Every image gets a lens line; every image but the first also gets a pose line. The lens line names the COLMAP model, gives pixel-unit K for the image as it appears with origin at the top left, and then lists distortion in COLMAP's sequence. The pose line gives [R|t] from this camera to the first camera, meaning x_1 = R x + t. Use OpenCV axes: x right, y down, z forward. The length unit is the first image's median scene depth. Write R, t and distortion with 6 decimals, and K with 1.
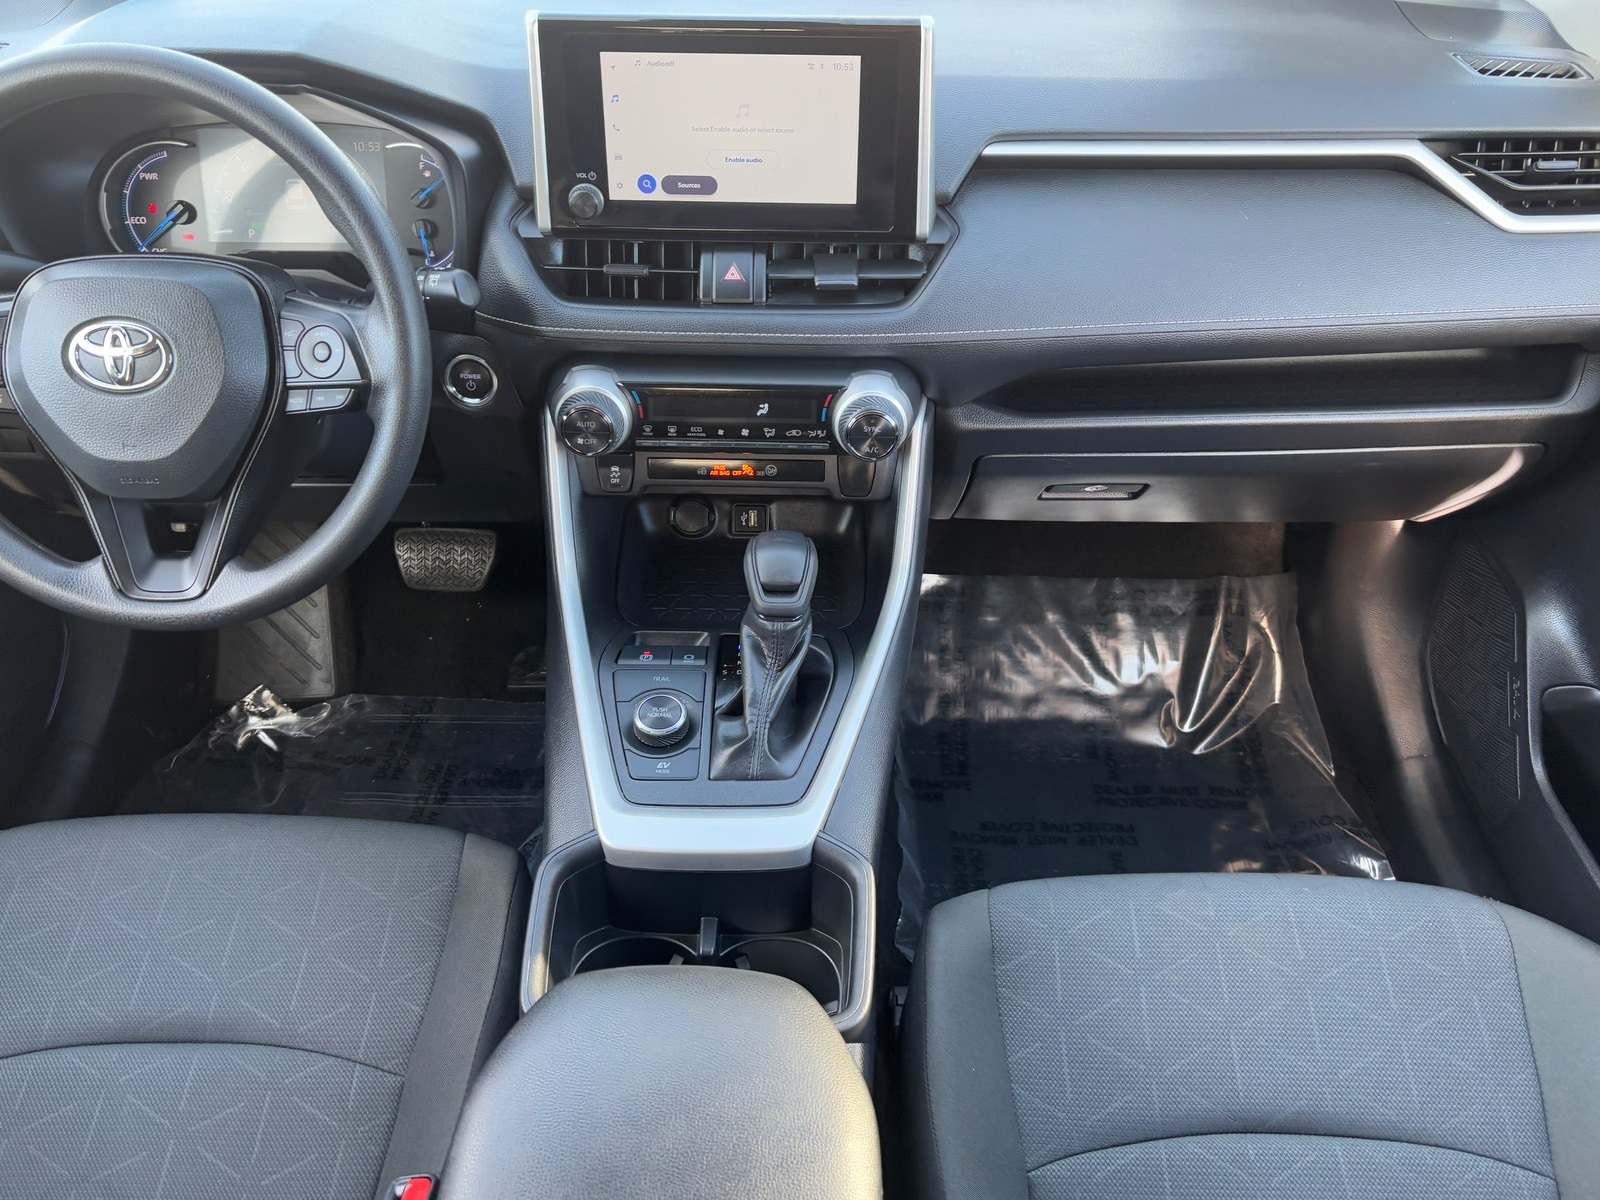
lens RADIAL K [[1328.5, 0, 809.3], [0, 1328.5, 601.2], [0, 0, 1]] dist [0.026840, -0.034407]
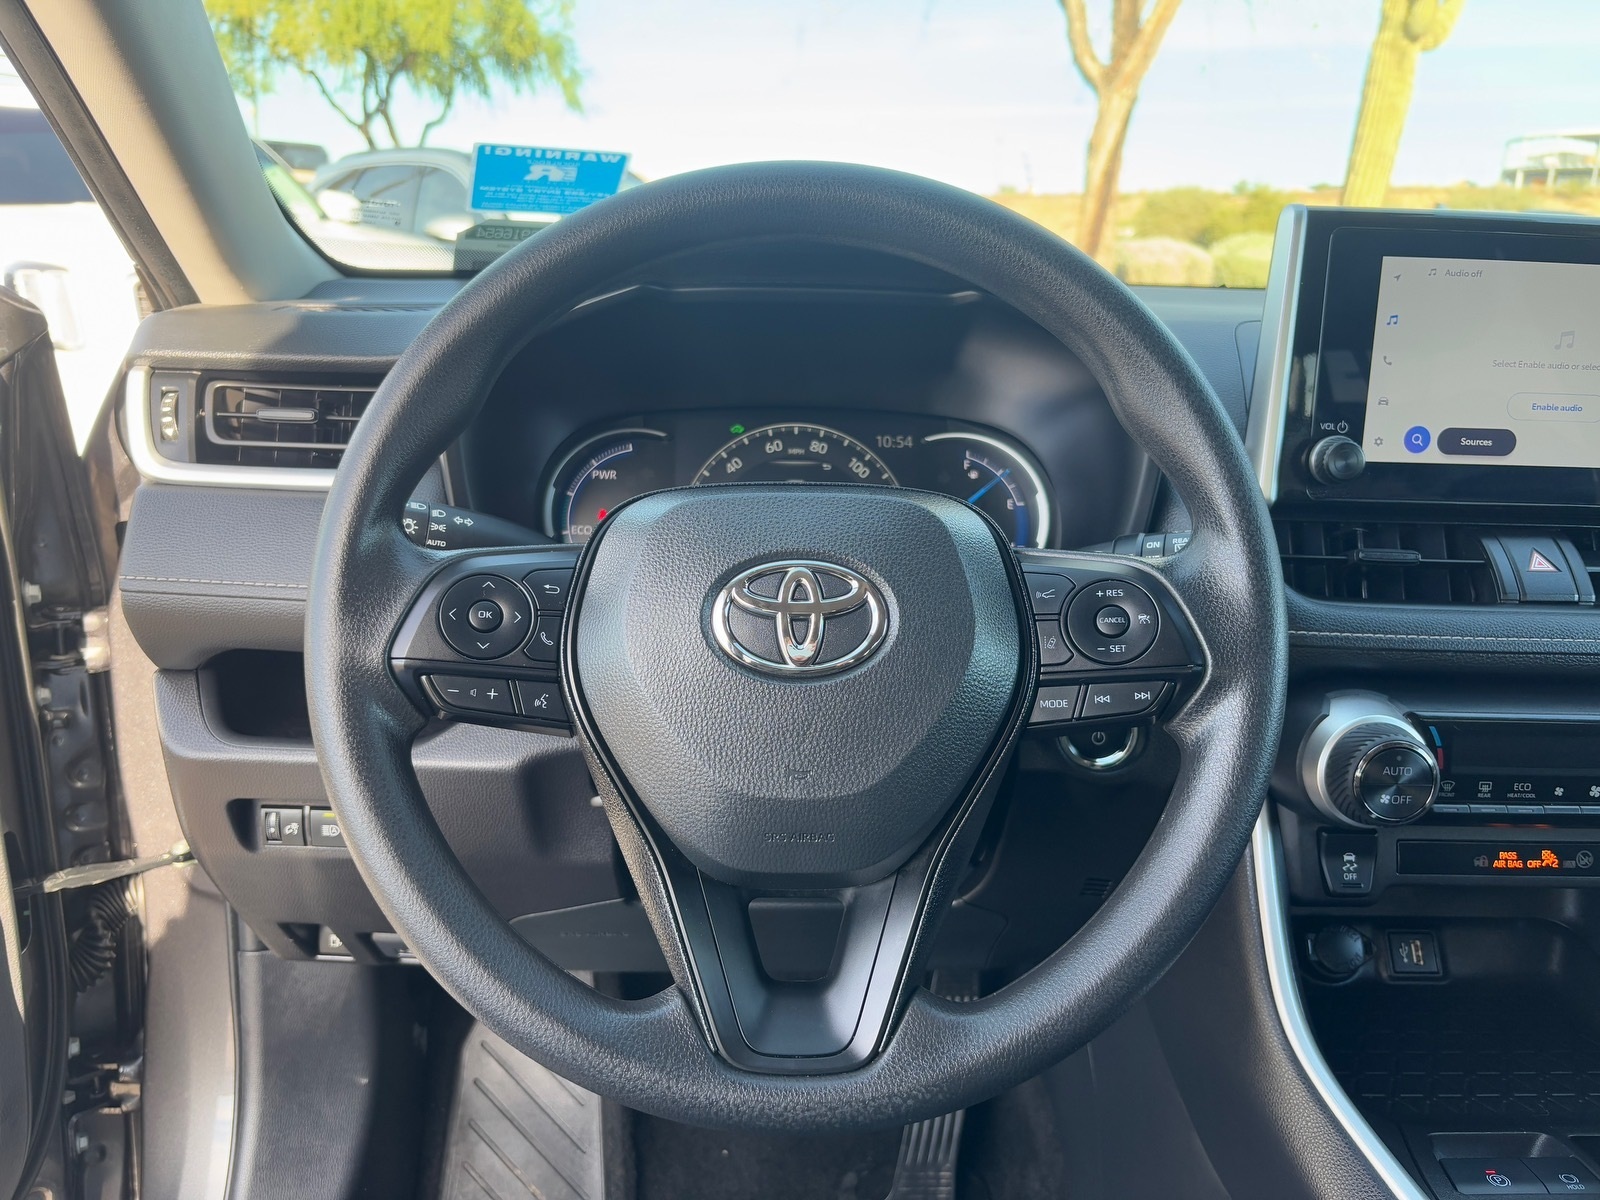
lens RADIAL K [[1221.5, 0, 795.3], [0, 1221.5, 608.6], [0, 0, 1]] dist [0.043062, -0.057028]
pose [[0.999038, 0.008988, 0.042932, -0.464789], [0.007962, 0.925360, -0.379007, 0.012746], [-0.043134, 0.378984, 0.924398, 0.436418]]
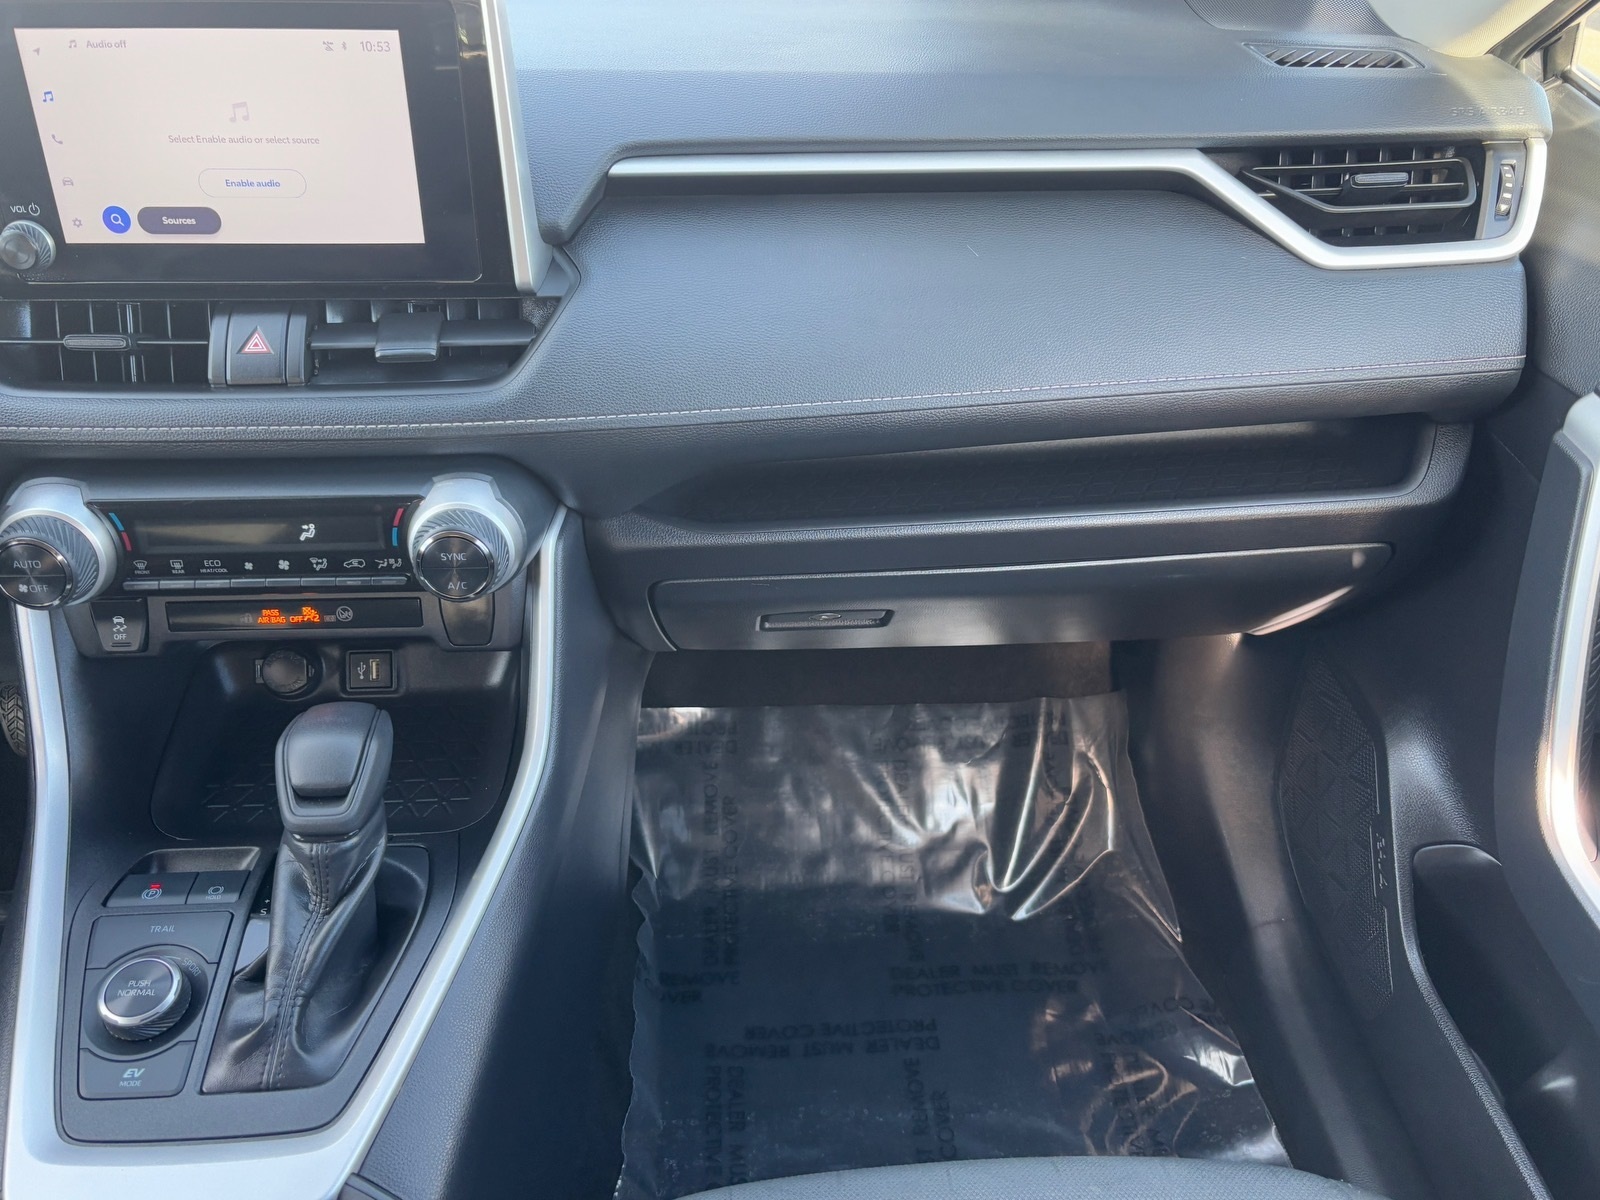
lens RADIAL K [[1328.5, 0, 800.8], [0, 1328.5, 610.0], [0, 0, 1]] dist [0.026840, -0.034407]
pose [[0.997612, -0.034854, 0.059630, 0.182361], [0.038121, 0.997783, -0.054553, -0.055649], [-0.057597, 0.056696, 0.996729, 0.285748]]
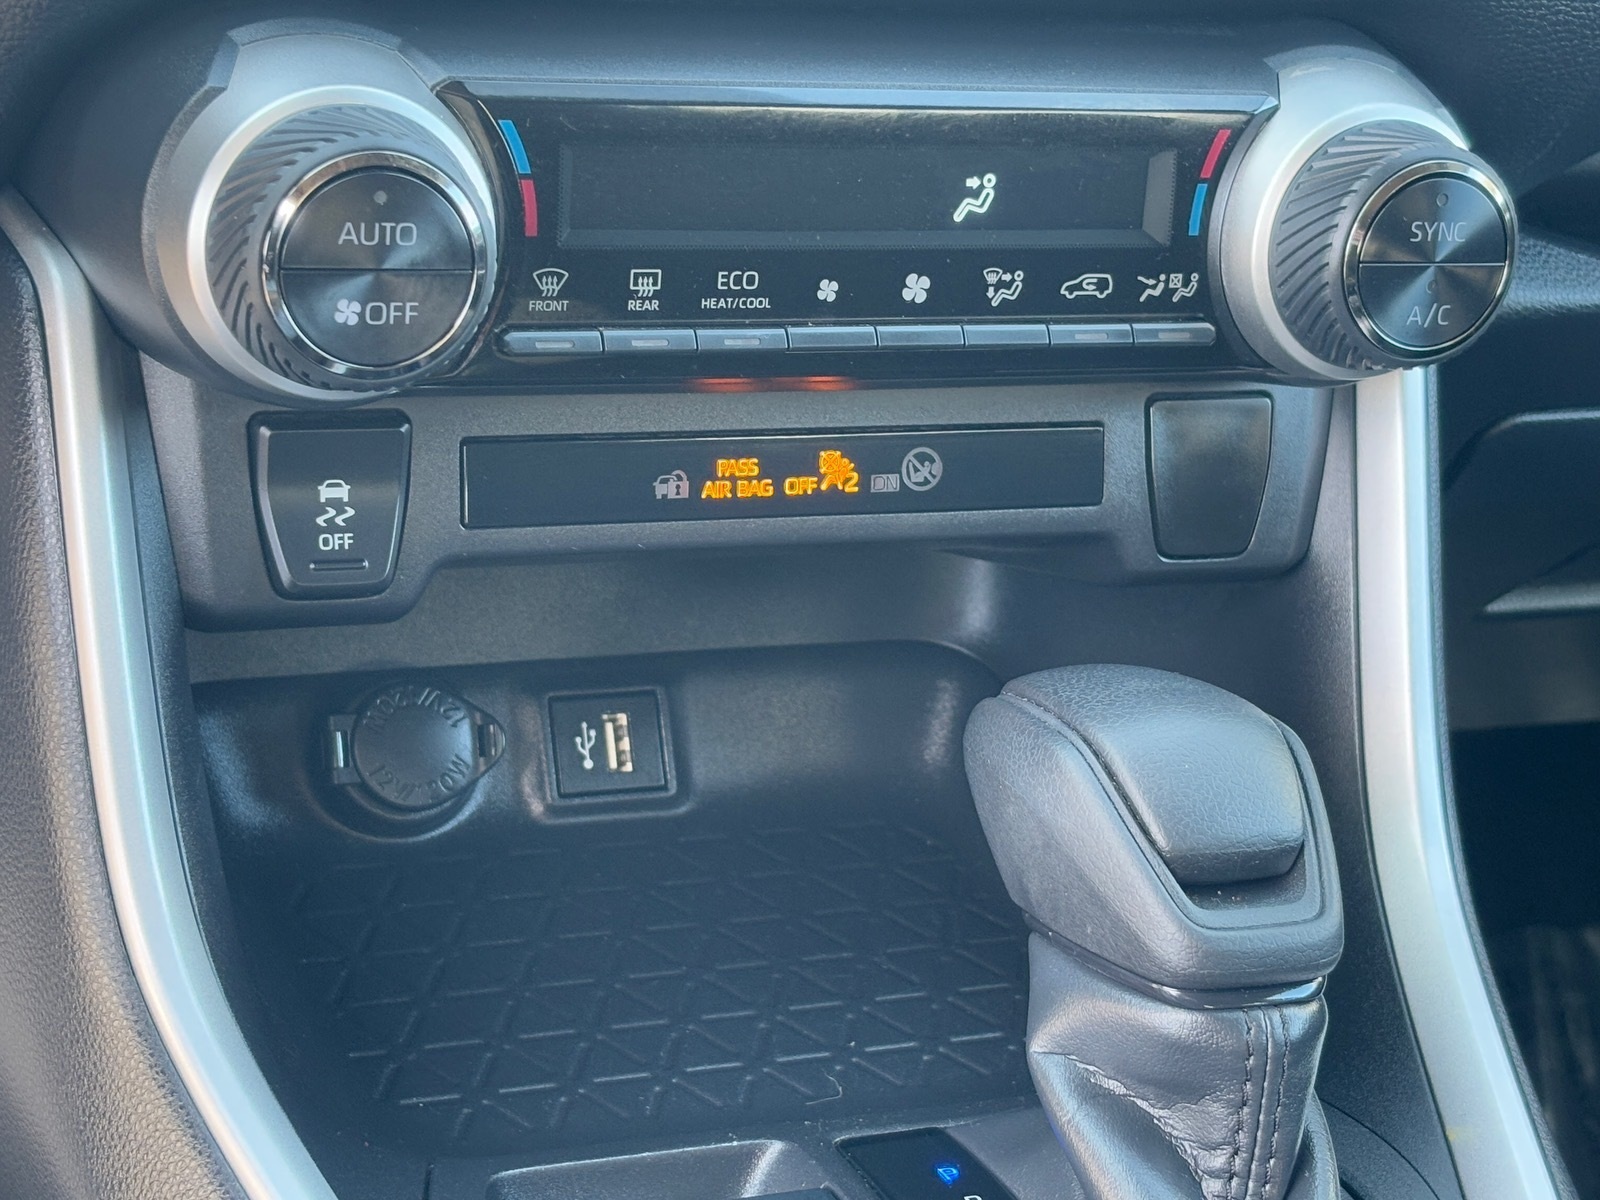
lens RADIAL K [[3197.4, 0, 770.9], [0, 3197.4, 595.7], [0, 0, 1]] dist [0.179575, 0.000000]
pose [[0.917182, -0.057452, 0.394304, -0.318518], [0.138902, 0.973580, -0.181241, 0.035049], [-0.373474, 0.221001, 0.900931, 0.480456]]
